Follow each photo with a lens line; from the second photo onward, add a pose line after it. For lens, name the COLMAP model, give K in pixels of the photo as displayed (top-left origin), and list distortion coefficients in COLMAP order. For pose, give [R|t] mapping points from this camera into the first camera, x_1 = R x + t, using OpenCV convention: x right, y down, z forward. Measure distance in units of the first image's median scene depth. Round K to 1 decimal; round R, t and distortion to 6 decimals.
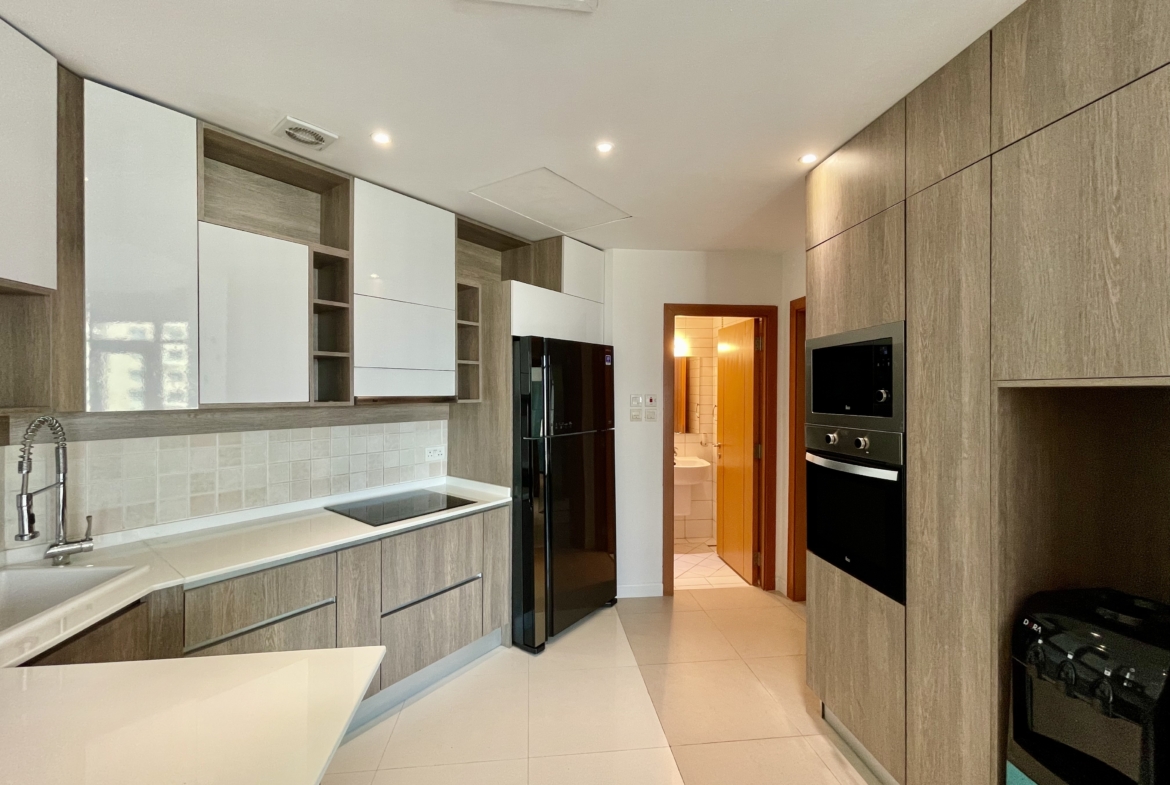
lens RADIAL K [[477.8, 0, 579.8], [0, 477.8, 391.6], [0, 0, 1]] dist [-0.003577, 0.003449]
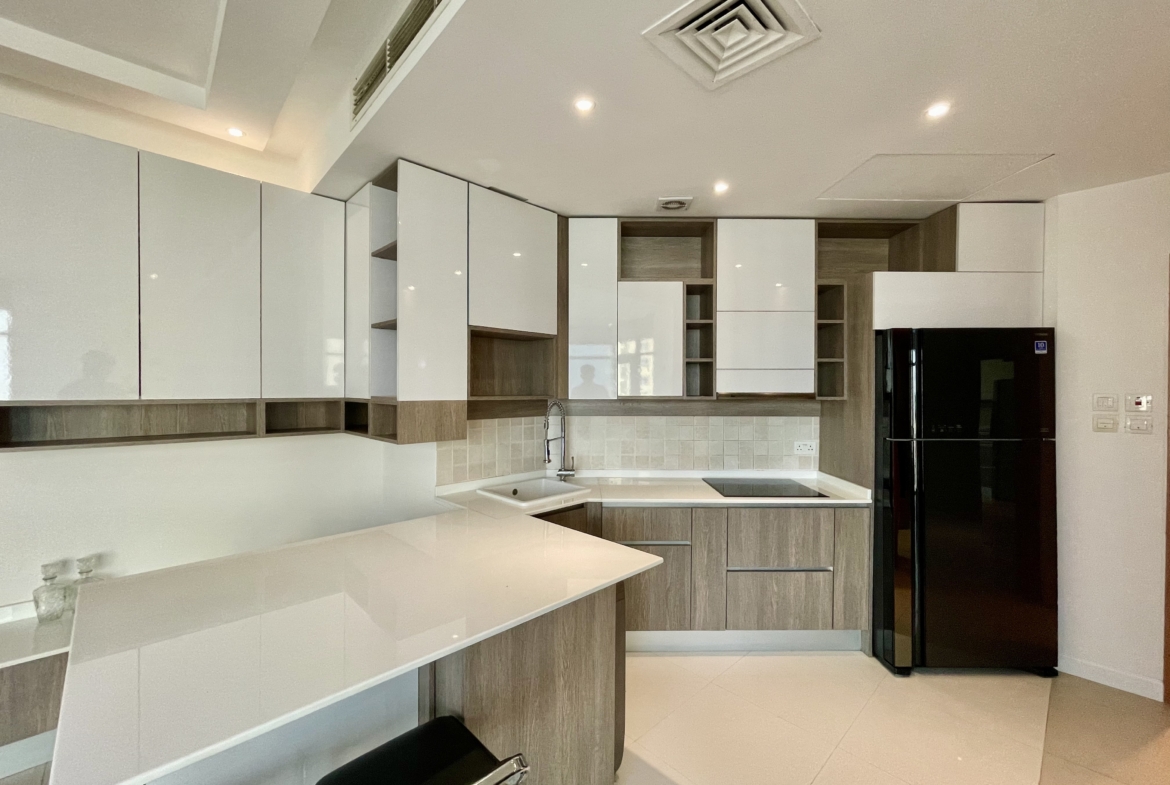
lens RADIAL K [[477.8, 0, 579.8], [0, 477.8, 391.6], [0, 0, 1]] dist [-0.003577, 0.003449]
pose [[0.600180, 0.001975, -0.799862, 0.282674], [-0.004268, 0.999991, -0.000733, 0.009286], [0.799853, 0.003853, 0.600183, -0.041578]]
